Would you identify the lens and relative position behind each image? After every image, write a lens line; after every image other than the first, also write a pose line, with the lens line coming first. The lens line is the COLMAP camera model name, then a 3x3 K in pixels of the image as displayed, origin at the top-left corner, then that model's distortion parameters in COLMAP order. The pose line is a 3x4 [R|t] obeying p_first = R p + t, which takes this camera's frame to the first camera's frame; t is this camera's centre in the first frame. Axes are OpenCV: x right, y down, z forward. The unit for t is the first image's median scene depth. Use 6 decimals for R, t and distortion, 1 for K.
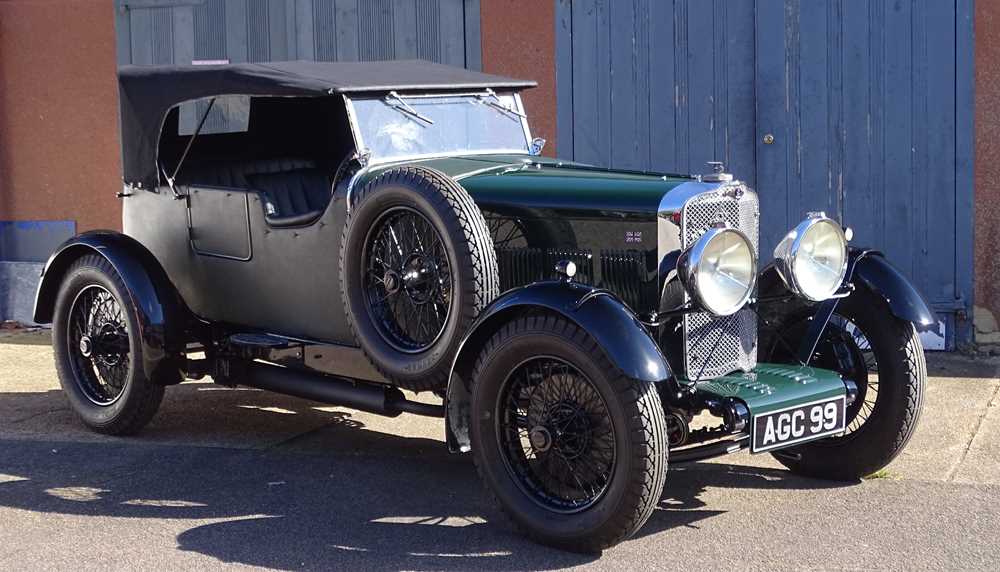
lens RADIAL K [[1871.7, 0, 523.1], [0, 1871.7, 297.7], [0, 0, 1]] dist [-0.005883, 0.000000]
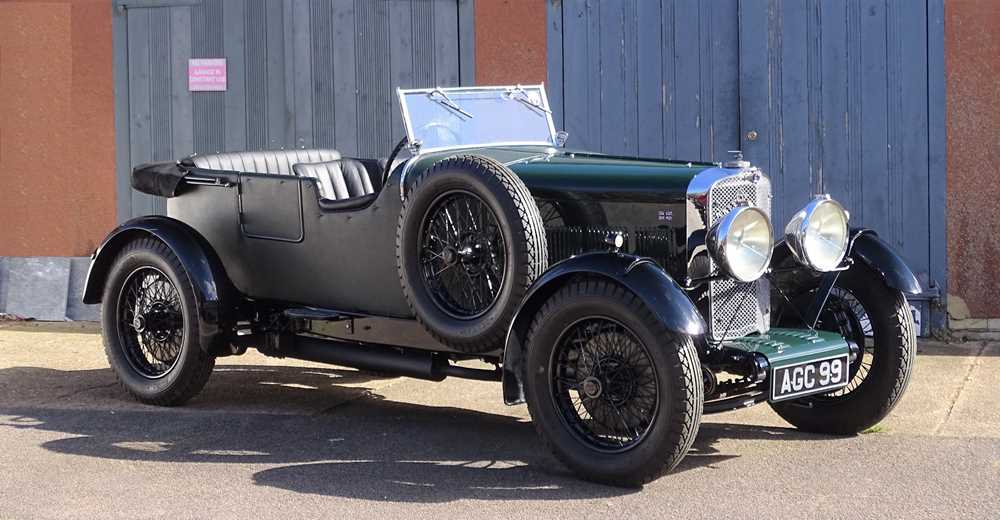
lens RADIAL K [[2141.1, 0, 502.5], [0, 2141.1, 203.9], [0, 0, 1]] dist [-0.023696, 0.000000]
pose [[0.999096, 0.001506, 0.042487, -0.089631], [0.000915, 0.998379, -0.056908, 0.032523], [-0.042504, 0.056896, 0.997475, -0.286653]]
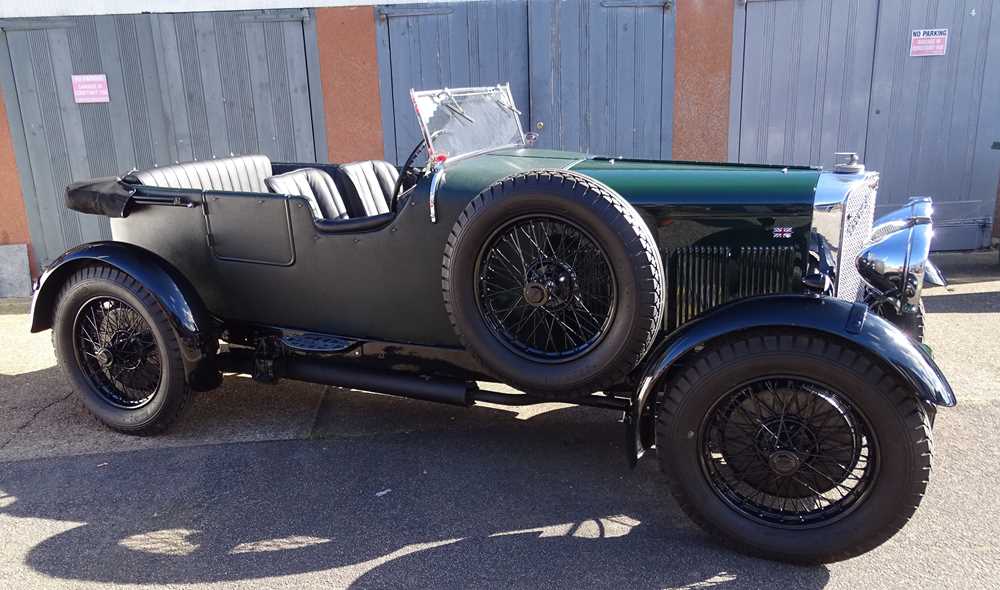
lens RADIAL K [[864.1, 0, 472.1], [0, 864.1, 346.6], [0, 0, 1]] dist [-0.007846, 0.029862]
pose [[0.930797, -0.120837, 0.344987, -0.244682], [0.060994, 0.981891, 0.179359, -0.060679], [-0.360413, -0.145905, 0.921311, 0.577953]]
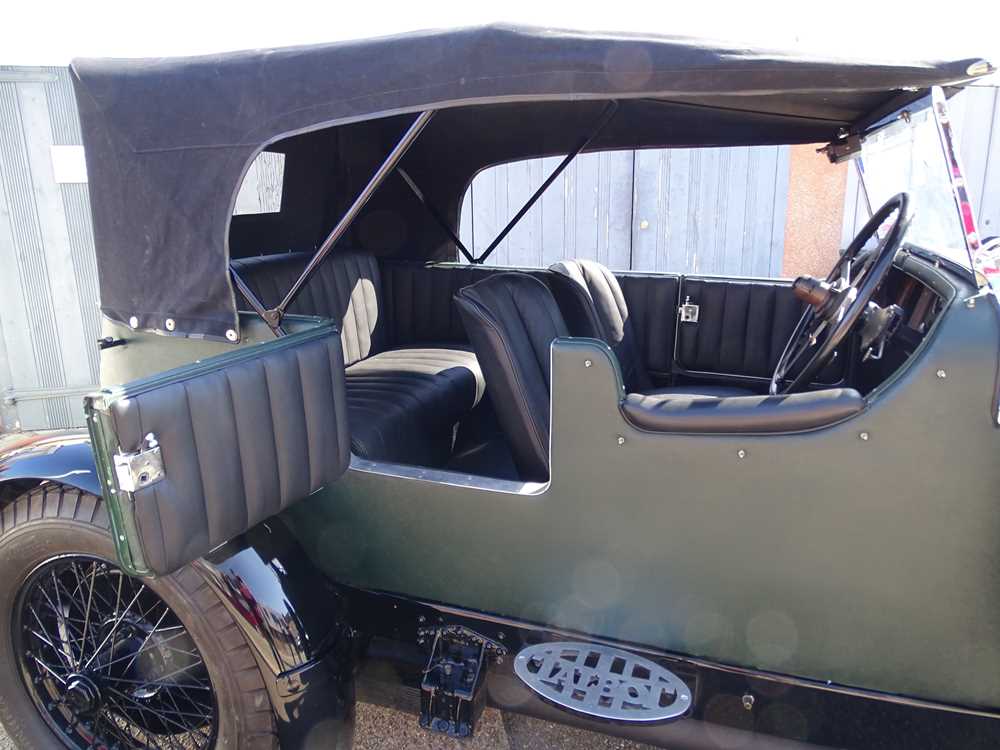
lens RADIAL K [[718.0, 0, 499.4], [0, 718.0, 380.7], [0, 0, 1]] dist [-0.042752, 0.024470]
pose [[0.883447, -0.103888, 0.456869, -0.249850], [0.047799, 0.990004, 0.132690, -0.077075], [-0.466087, -0.095387, 0.879582, 0.945456]]
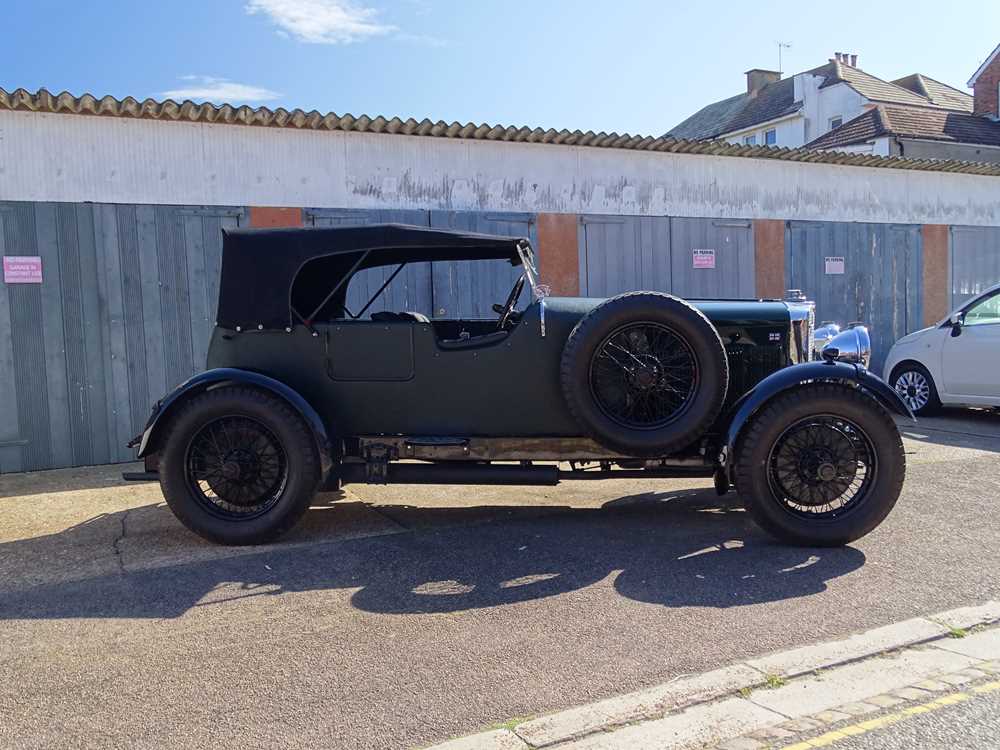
lens RADIAL K [[880.0, 0, 501.3], [0, 880.0, 383.1], [0, 0, 1]] dist [-0.017595, 0.016754]
pose [[0.732823, -0.054146, 0.678262, -0.547450], [0.092297, 0.995526, -0.020248, -0.000772], [-0.674131, 0.077439, 0.734541, 0.582267]]
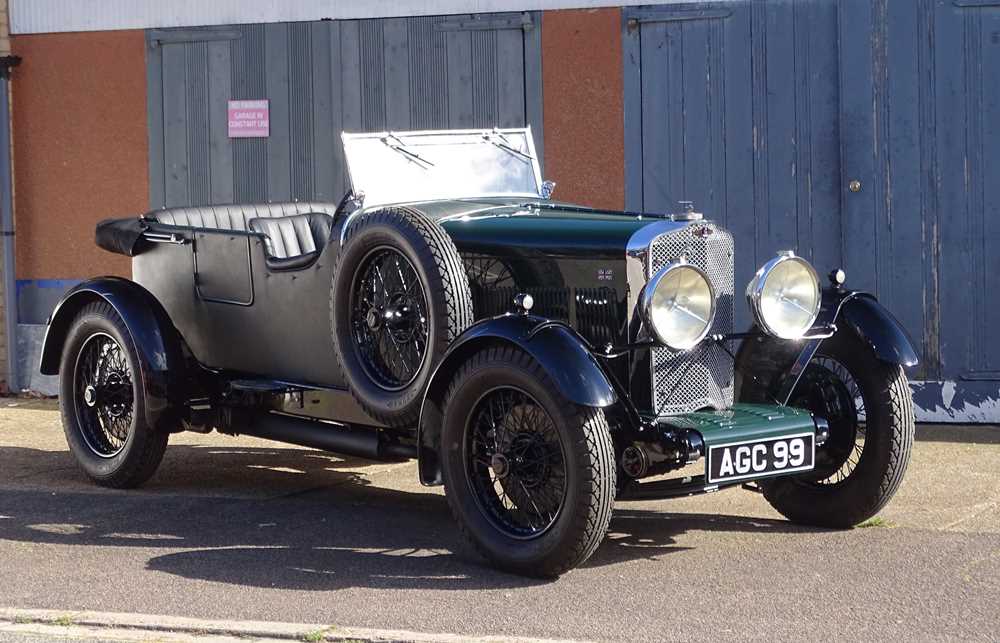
lens RADIAL K [[2652.2, 0, 504.4], [0, 2652.2, 312.8], [0, 0, 1]] dist [-0.000482, 0.000000]
pose [[0.994606, 0.004277, -0.103636, 0.143454], [-0.008759, 0.999044, -0.042835, 0.046799], [0.103354, 0.043511, 0.993692, -0.407045]]
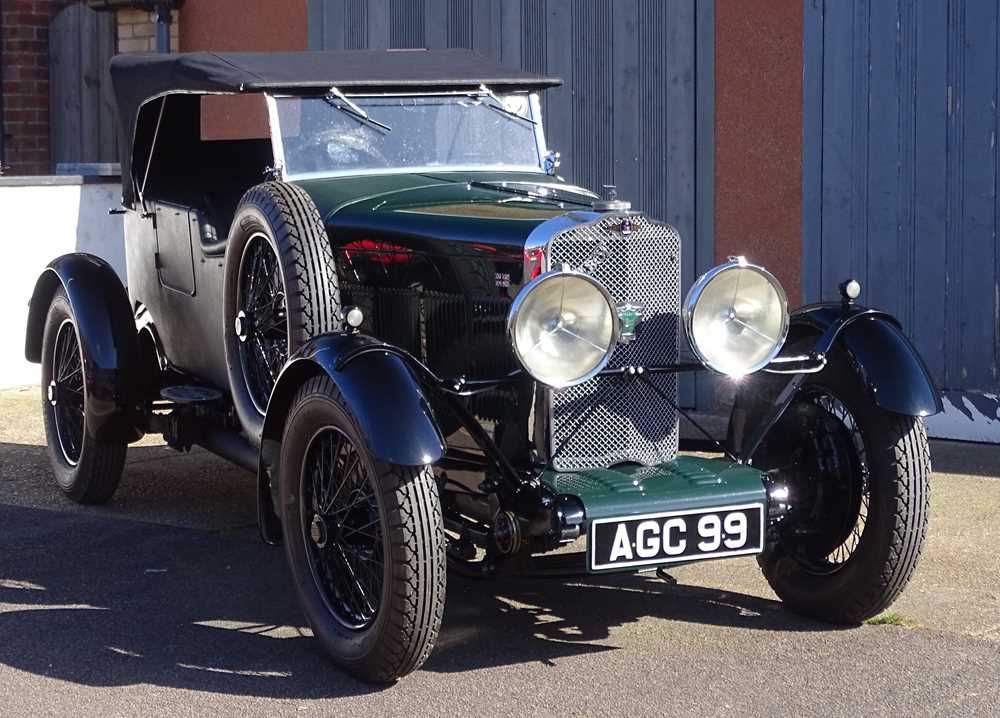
lens RADIAL K [[2470.2, 0, 533.0], [0, 2470.2, 367.6], [0, 0, 1]] dist [-0.029167, 0.000000]
pose [[0.945896, 0.046948, -0.321054, 0.369510], [-0.046315, 0.998881, 0.009614, -0.006511], [0.321146, 0.005776, 0.947012, 0.041498]]
